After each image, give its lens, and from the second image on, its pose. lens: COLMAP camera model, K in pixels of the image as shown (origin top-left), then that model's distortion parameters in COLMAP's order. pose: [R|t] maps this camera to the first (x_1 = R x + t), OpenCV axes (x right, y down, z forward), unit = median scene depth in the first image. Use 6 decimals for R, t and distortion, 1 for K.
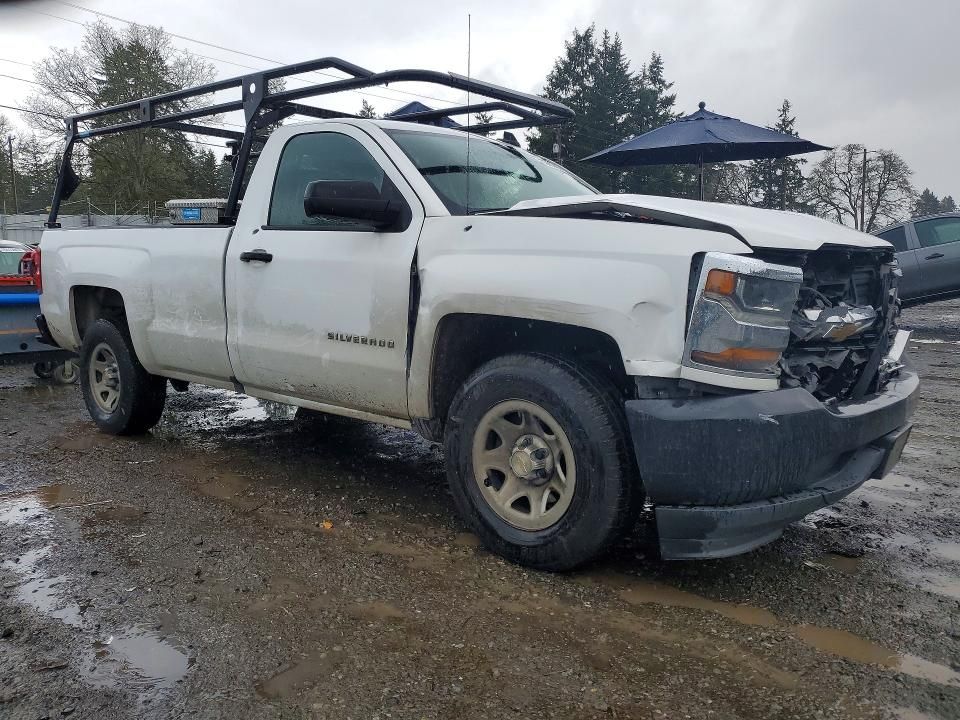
lens RADIAL K [[762.4, 0, 480.0], [0, 762.4, 360.0], [0, 0, 1]] dist [0.013646, 0.006445]
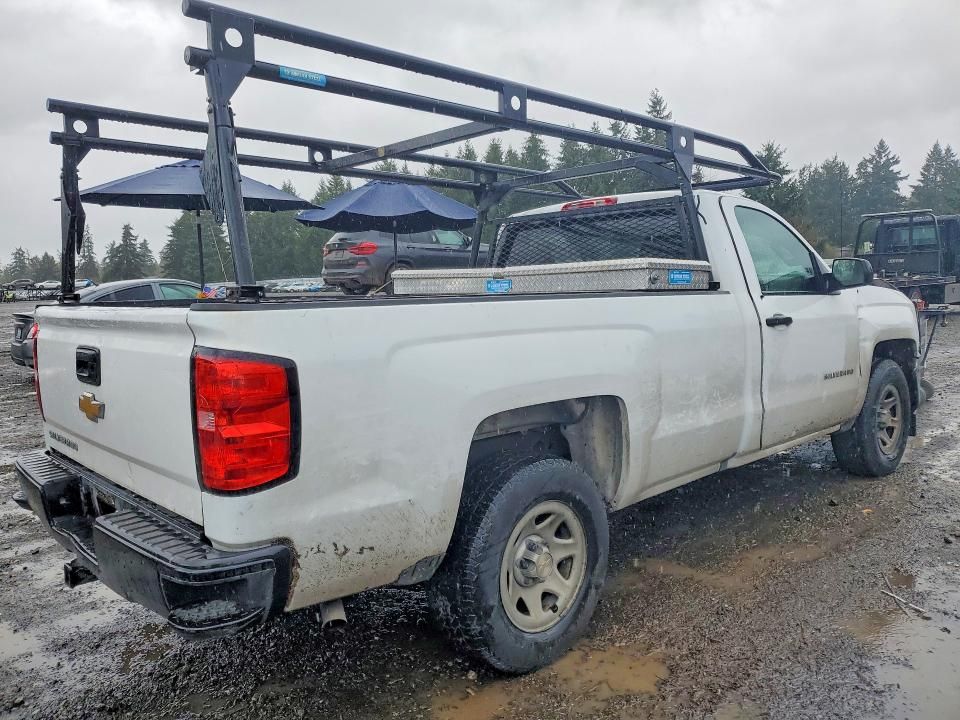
lens RADIAL K [[733.8, 0, 480.0], [0, 733.8, 360.0], [0, 0, 1]] dist [0.008579, 0.002941]
pose [[0.101979, -0.106680, 0.989050, -1.180823], [0.156642, 0.983552, 0.089936, -0.209423], [-0.982376, 0.145755, 0.117013, 1.137015]]
